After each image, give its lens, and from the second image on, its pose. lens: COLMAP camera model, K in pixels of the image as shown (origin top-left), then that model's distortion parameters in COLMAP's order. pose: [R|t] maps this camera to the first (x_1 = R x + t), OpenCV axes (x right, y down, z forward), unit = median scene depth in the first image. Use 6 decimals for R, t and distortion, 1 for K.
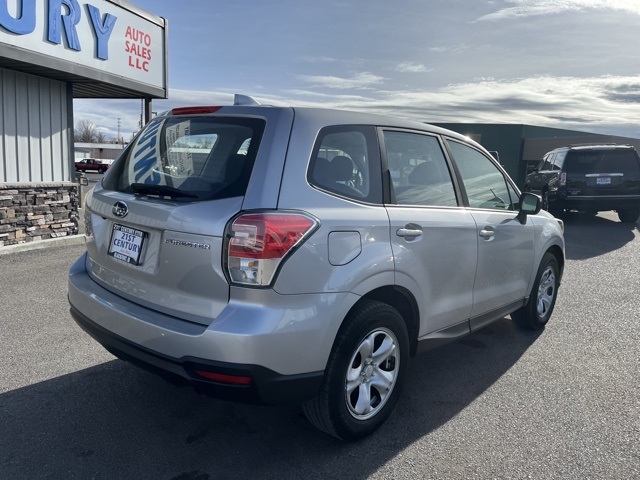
lens RADIAL K [[487.8, 0, 315.3], [0, 487.8, 235.4], [0, 0, 1]] dist [0.068105, -0.078515]
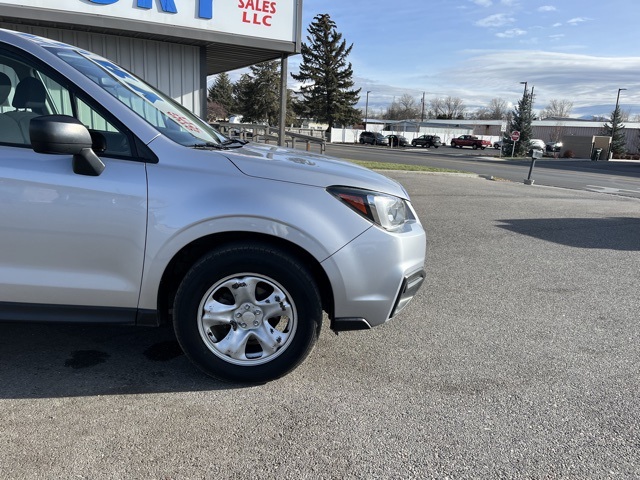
lens RADIAL K [[487.8, 0, 318.5], [0, 487.8, 242.0], [0, 0, 1]] dist [0.068105, -0.078515]
pose [[0.710563, 0.150033, -0.687453, 0.501327], [-0.112098, 0.988662, 0.099905, -0.015552], [0.694647, 0.006073, 0.719325, 0.384348]]
